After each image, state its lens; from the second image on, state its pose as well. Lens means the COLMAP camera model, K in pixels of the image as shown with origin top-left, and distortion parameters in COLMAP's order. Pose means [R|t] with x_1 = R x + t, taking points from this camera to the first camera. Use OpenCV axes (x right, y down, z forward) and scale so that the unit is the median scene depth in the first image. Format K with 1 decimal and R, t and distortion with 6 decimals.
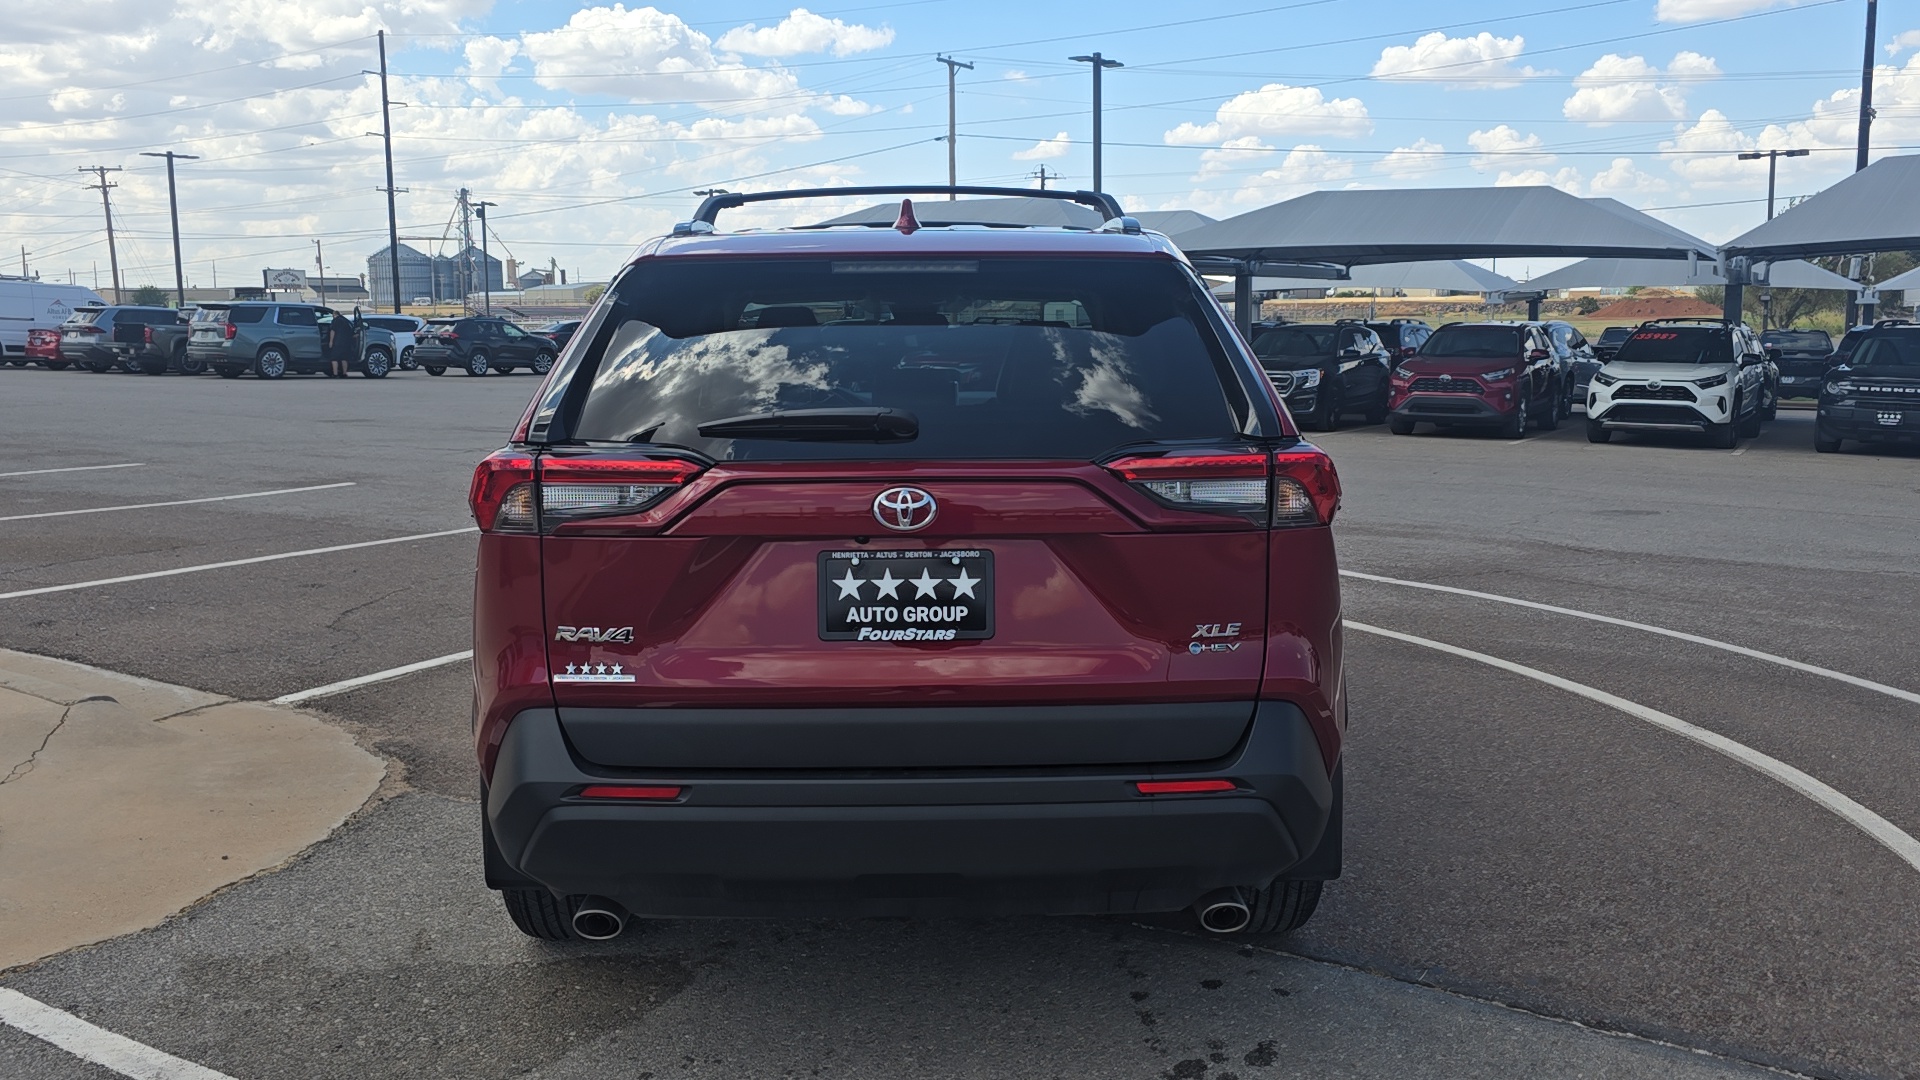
lens RADIAL K [[1599.2, 0, 951.1], [0, 1599.2, 532.8], [0, 0, 1]] dist [0.000500, 0.004734]
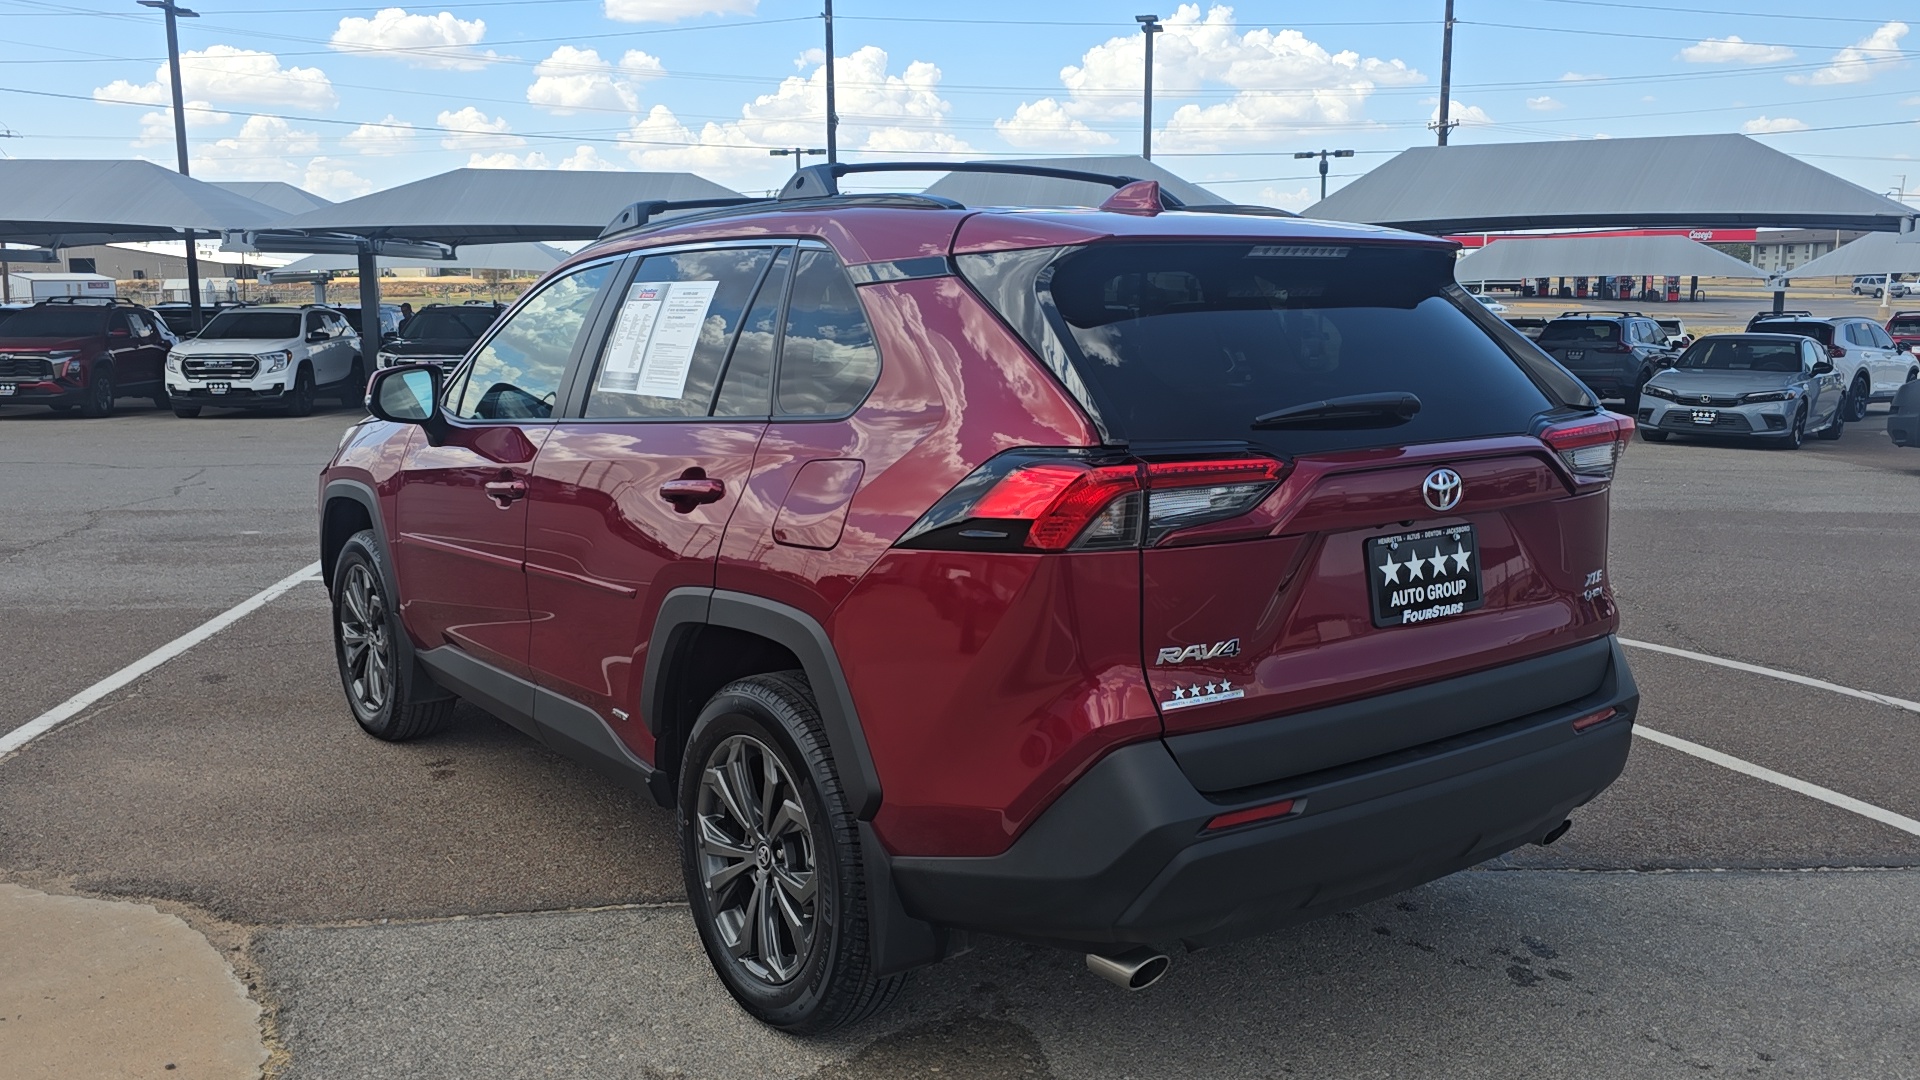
lens RADIAL K [[1599.2, 0, 951.1], [0, 1599.2, 532.8], [0, 0, 1]] dist [0.000500, 0.004734]
pose [[0.816828, -0.085896, 0.570451, -0.855137], [0.079072, 0.996190, 0.036779, -0.049007], [-0.571437, 0.015064, 0.820508, 0.331844]]
